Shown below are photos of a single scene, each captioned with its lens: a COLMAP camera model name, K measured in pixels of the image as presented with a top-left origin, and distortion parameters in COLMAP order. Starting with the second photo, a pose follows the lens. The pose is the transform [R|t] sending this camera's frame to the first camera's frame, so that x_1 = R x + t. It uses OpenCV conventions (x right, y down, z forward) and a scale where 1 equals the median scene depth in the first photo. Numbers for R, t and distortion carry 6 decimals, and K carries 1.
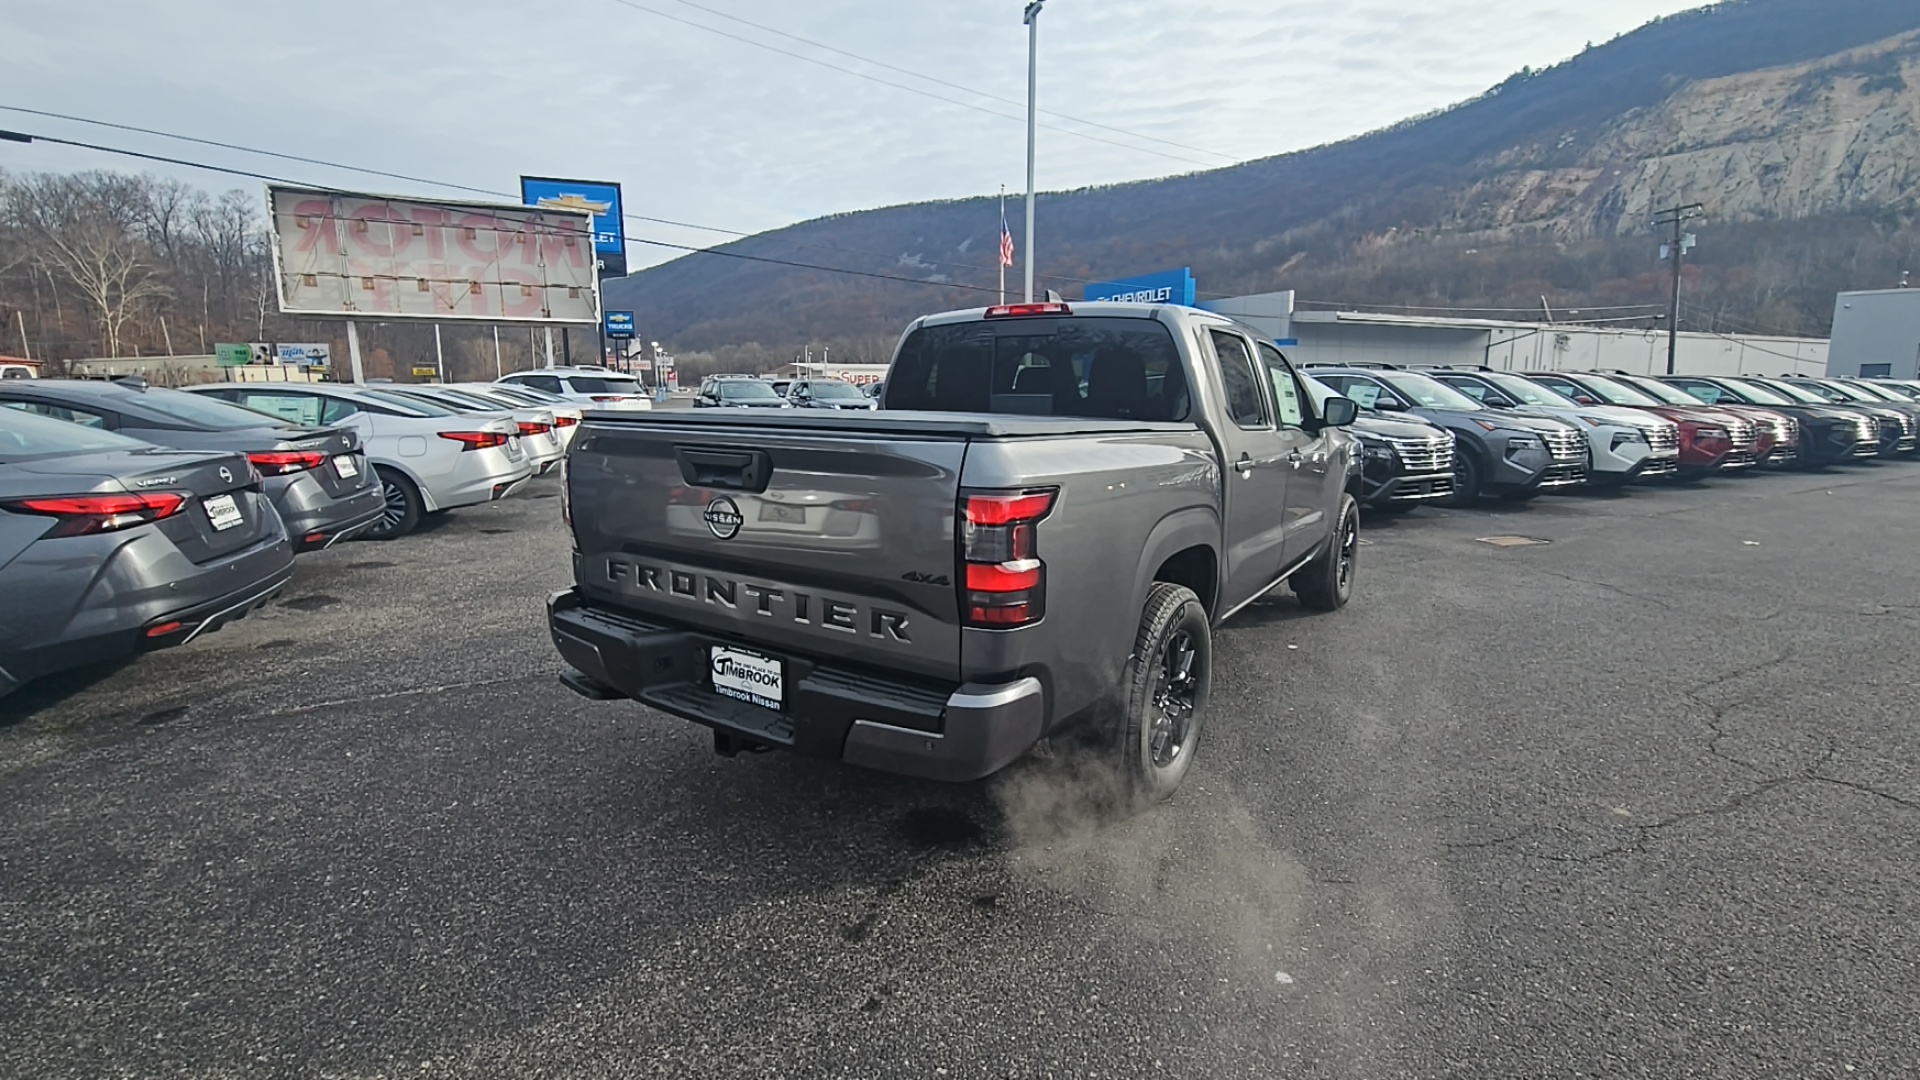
lens RADIAL K [[851.9, 0, 962.6], [0, 851.9, 540.7], [0, 0, 1]] dist [0.012302, -0.008672]
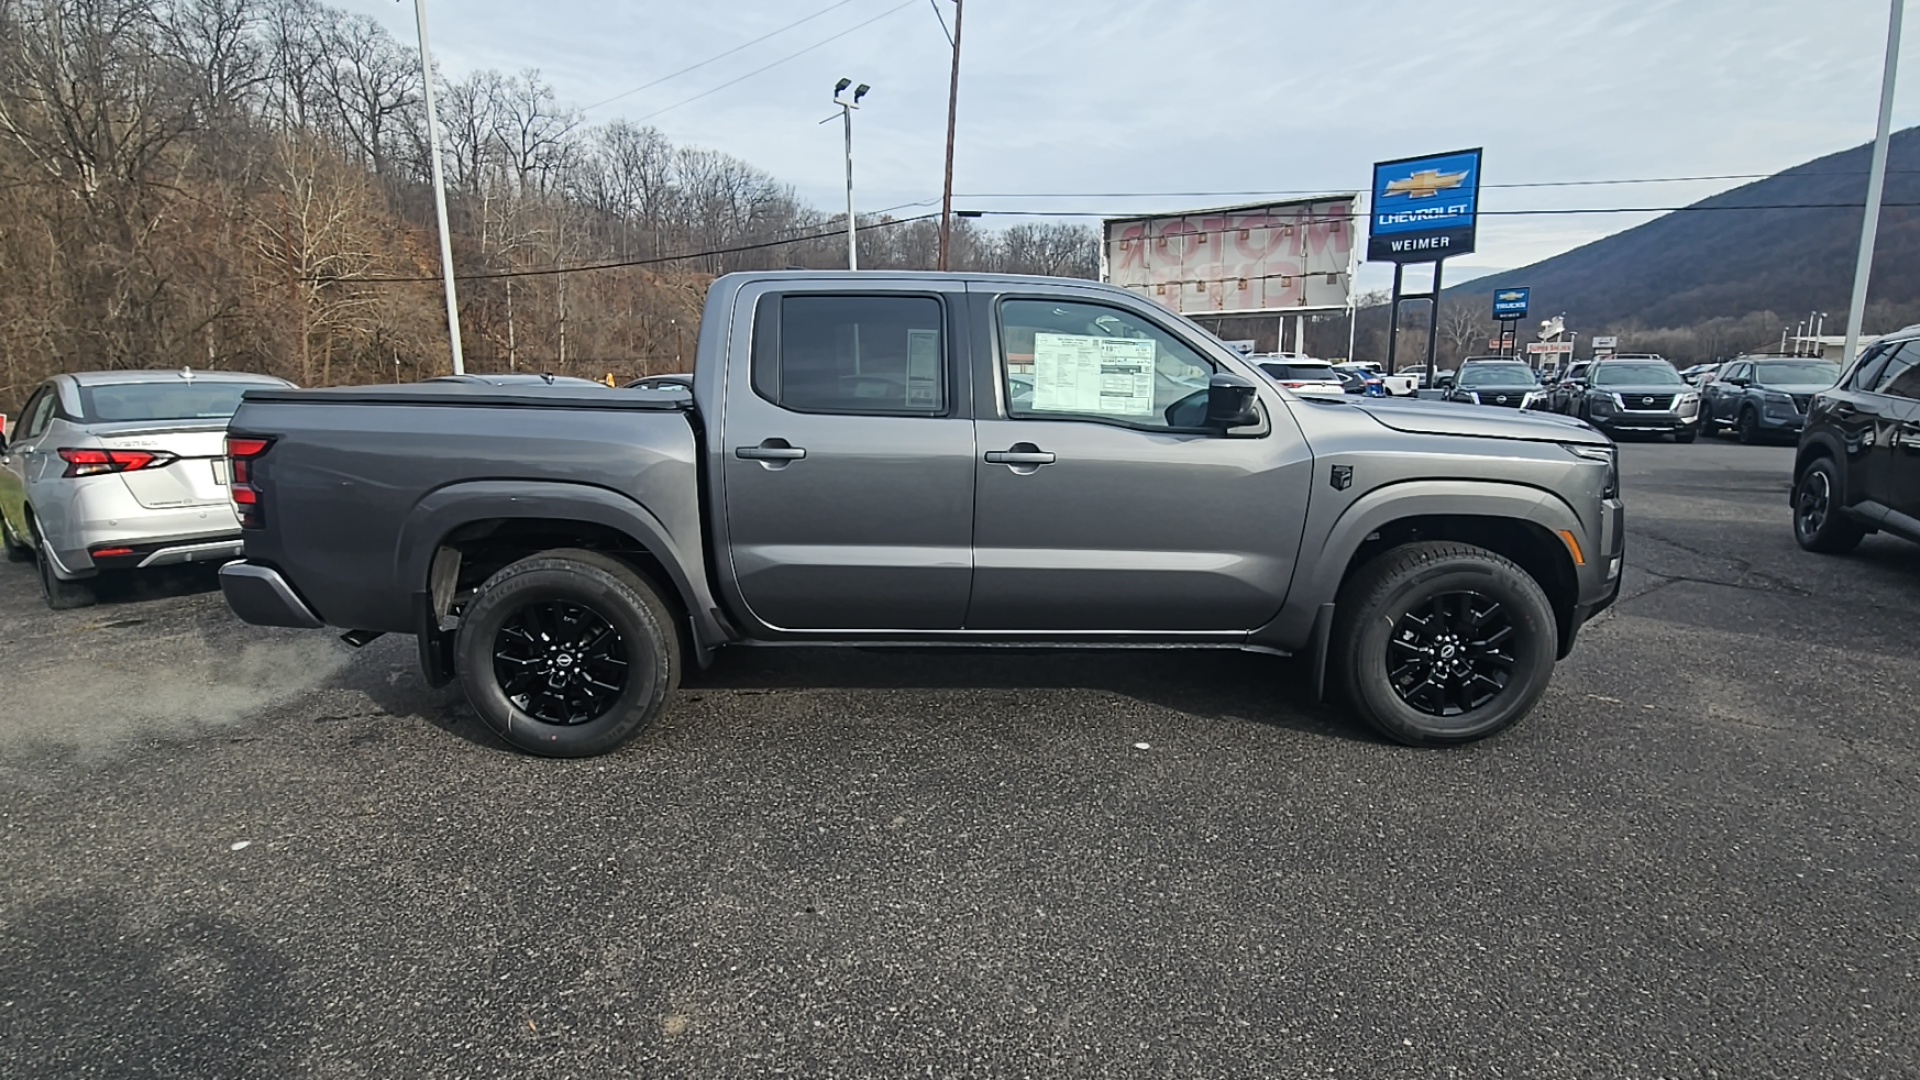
lens RADIAL K [[851.9, 0, 964.2], [0, 851.9, 557.2], [0, 0, 1]] dist [0.012302, -0.008672]
pose [[0.562342, 0.162498, -0.810781, 0.163233], [-0.136395, 0.985299, 0.102874, -0.015114], [0.815578, 0.052736, 0.576239, 0.095126]]
